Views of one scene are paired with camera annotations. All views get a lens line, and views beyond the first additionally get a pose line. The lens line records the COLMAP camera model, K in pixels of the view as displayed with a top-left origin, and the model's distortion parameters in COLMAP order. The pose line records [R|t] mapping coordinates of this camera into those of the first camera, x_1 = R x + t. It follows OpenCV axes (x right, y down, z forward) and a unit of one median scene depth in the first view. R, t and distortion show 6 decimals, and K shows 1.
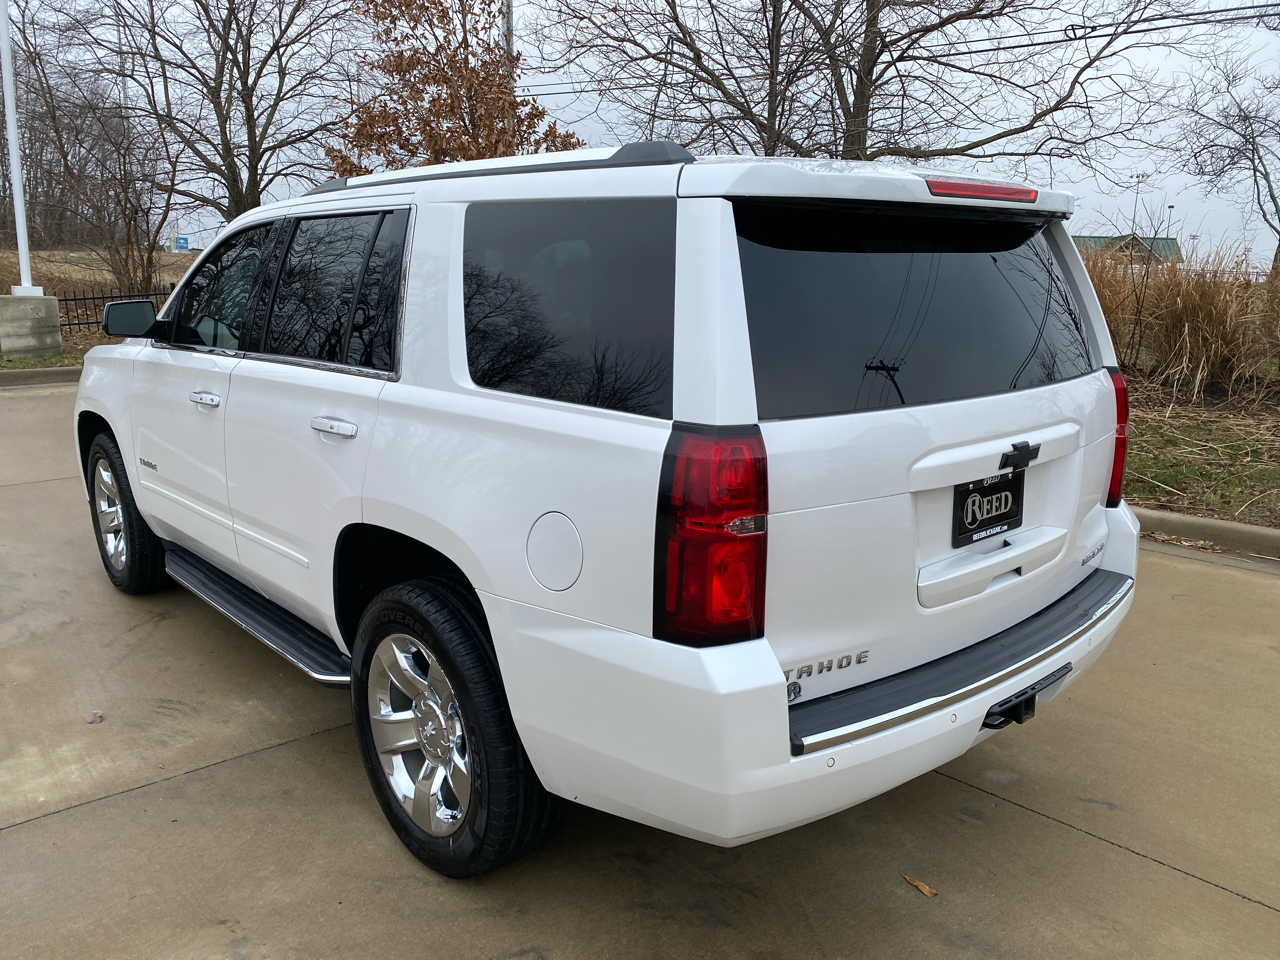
lens RADIAL K [[966.3, 0, 640.9], [0, 966.3, 498.6], [0, 0, 1]] dist [0.040455, -0.025573]
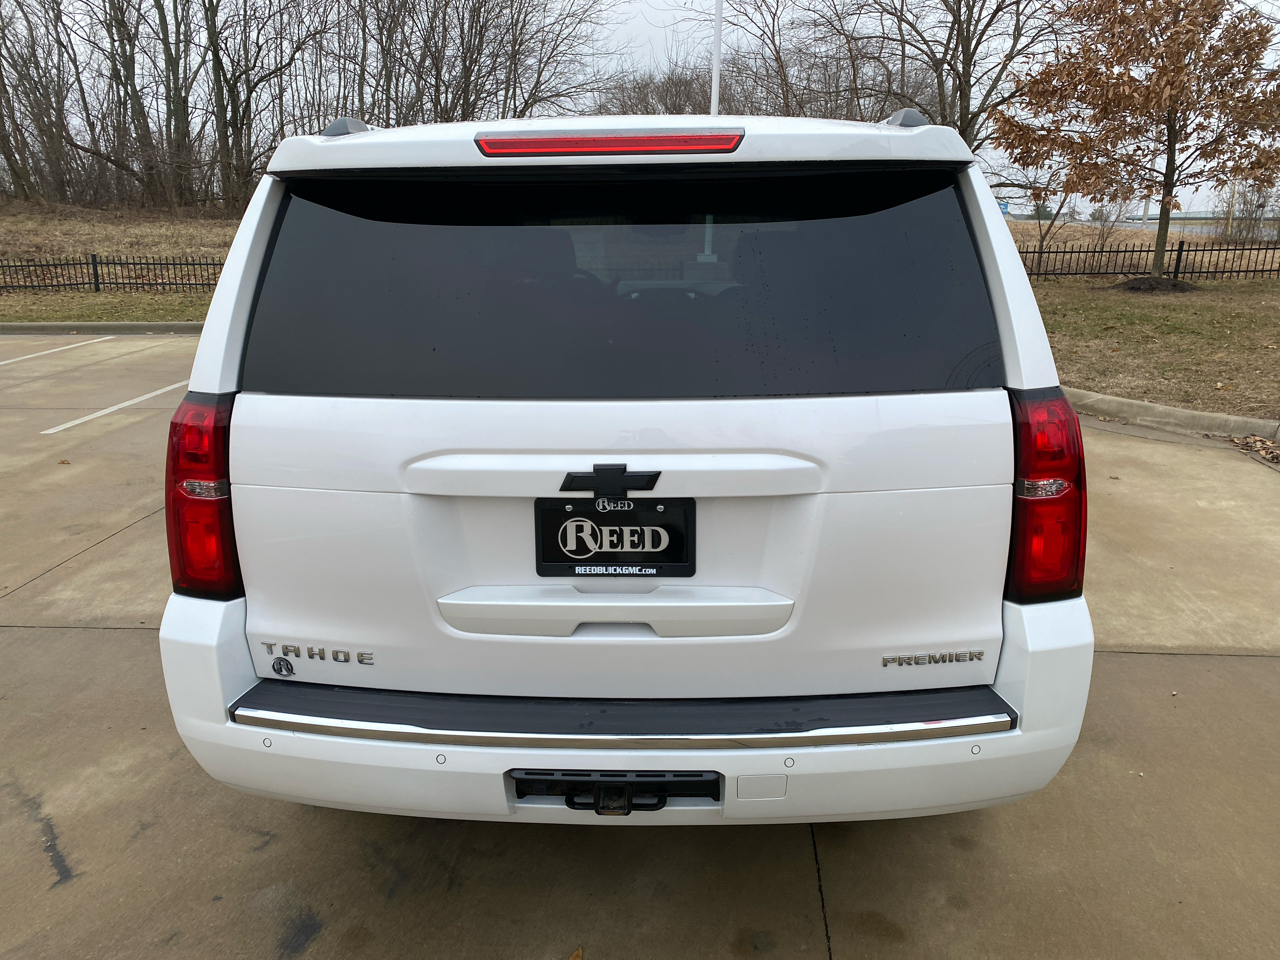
lens RADIAL K [[966.3, 0, 642.7], [0, 966.3, 484.9], [0, 0, 1]] dist [0.040455, -0.025573]
pose [[0.725176, 0.163621, -0.668841, 0.921374], [-0.149518, 0.985598, 0.079000, -0.104533], [0.672134, 0.042715, 0.739196, 0.429295]]
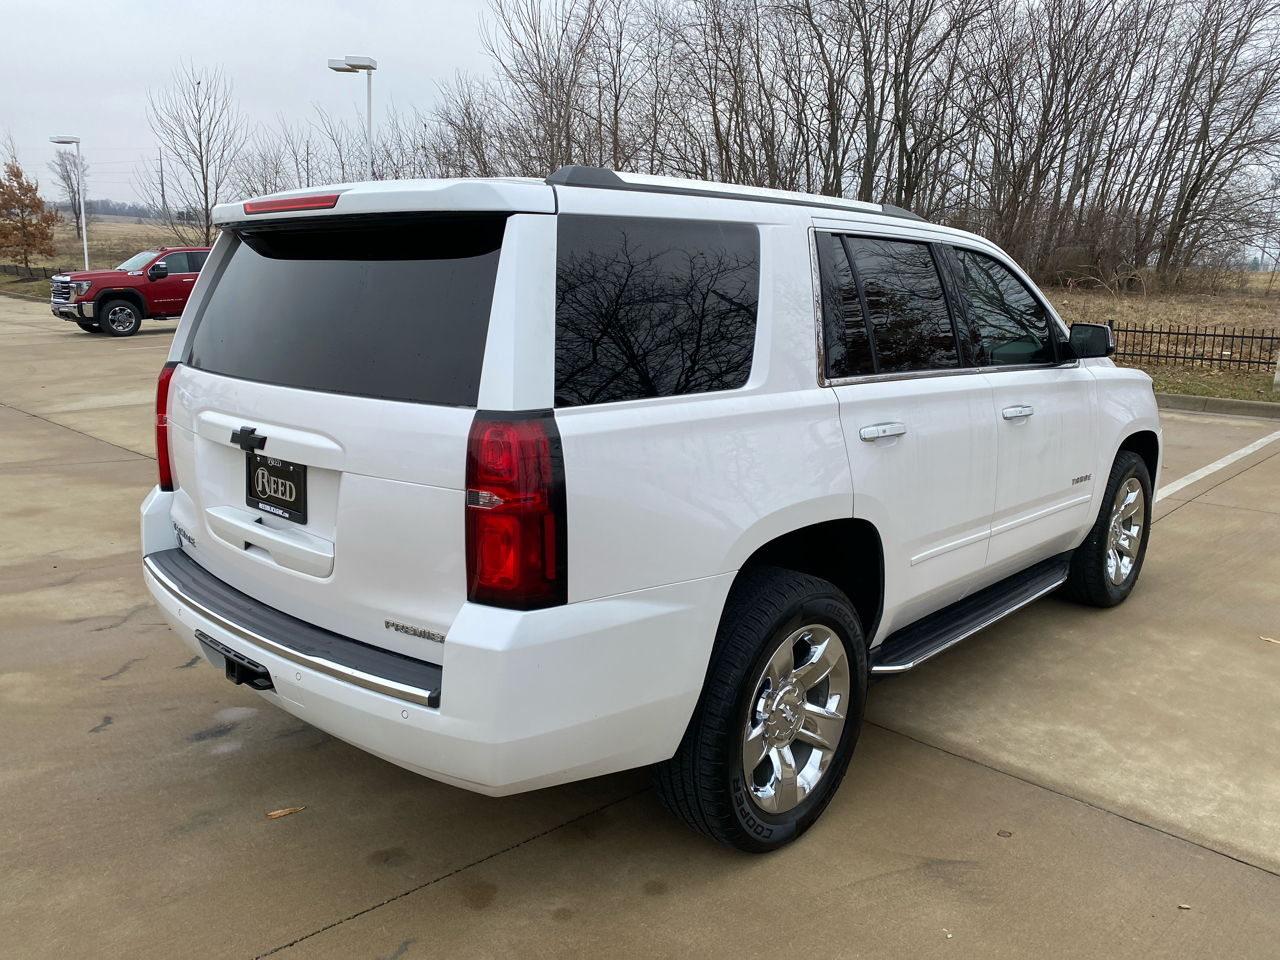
lens RADIAL K [[966.3, 0, 638.2], [0, 966.3, 475.2], [0, 0, 1]] dist [0.040455, -0.025573]
pose [[0.114502, 0.188990, -0.975281, 1.505499], [-0.248818, 0.955901, 0.156022, -0.283768], [0.961758, 0.224802, 0.156476, 1.243729]]
